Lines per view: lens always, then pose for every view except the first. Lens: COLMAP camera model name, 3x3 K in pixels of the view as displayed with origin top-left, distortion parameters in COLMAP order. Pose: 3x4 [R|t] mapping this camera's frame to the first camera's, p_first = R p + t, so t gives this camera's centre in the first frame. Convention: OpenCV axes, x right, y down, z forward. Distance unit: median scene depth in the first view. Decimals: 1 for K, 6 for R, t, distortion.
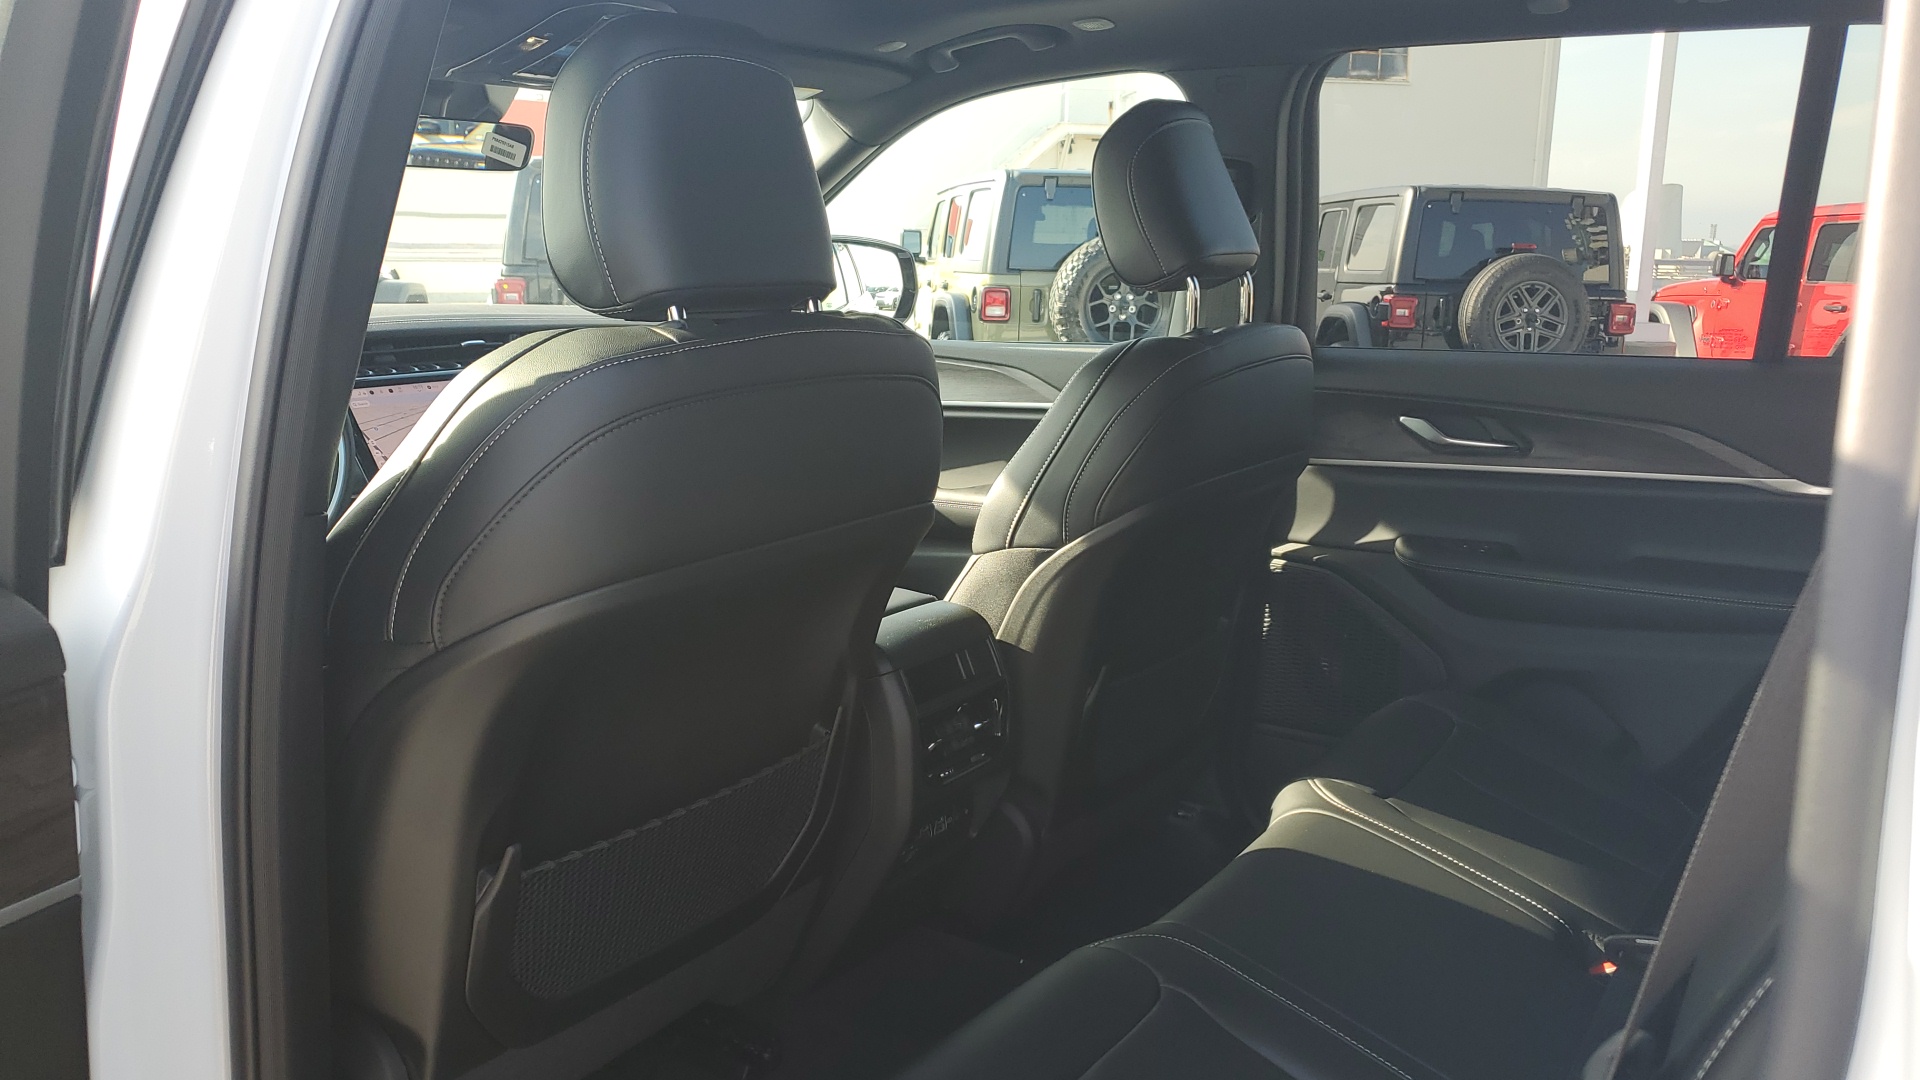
lens RADIAL K [[1468.5, 0, 950.8], [0, 1468.5, 549.6], [0, 0, 1]] dist [0.002813, -0.006658]
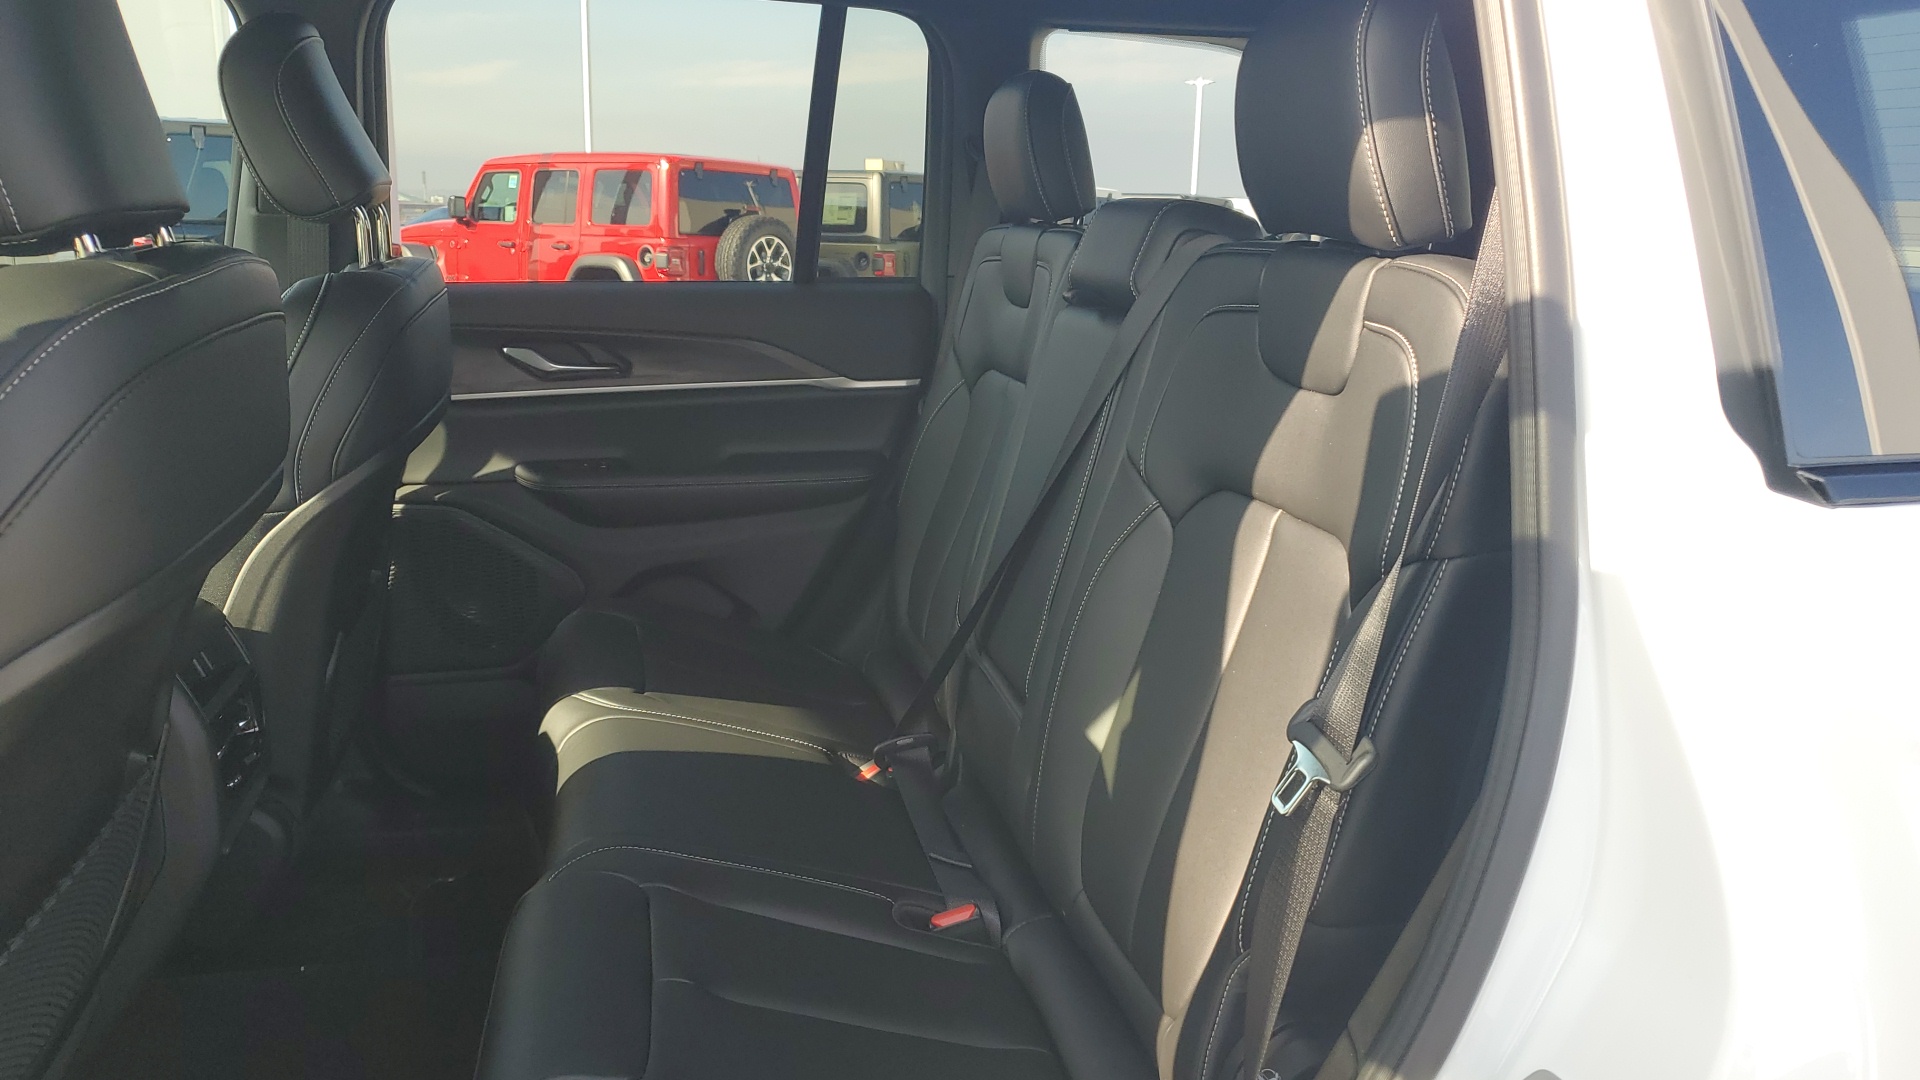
lens RADIAL K [[1468.5, 0, 950.8], [0, 1468.5, 549.6], [0, 0, 1]] dist [0.002813, -0.006658]
pose [[0.685992, -0.158952, 0.710035, -0.233074], [0.132092, 0.986837, 0.093299, -0.006131], [-0.715518, 0.029787, 0.697958, 0.067220]]
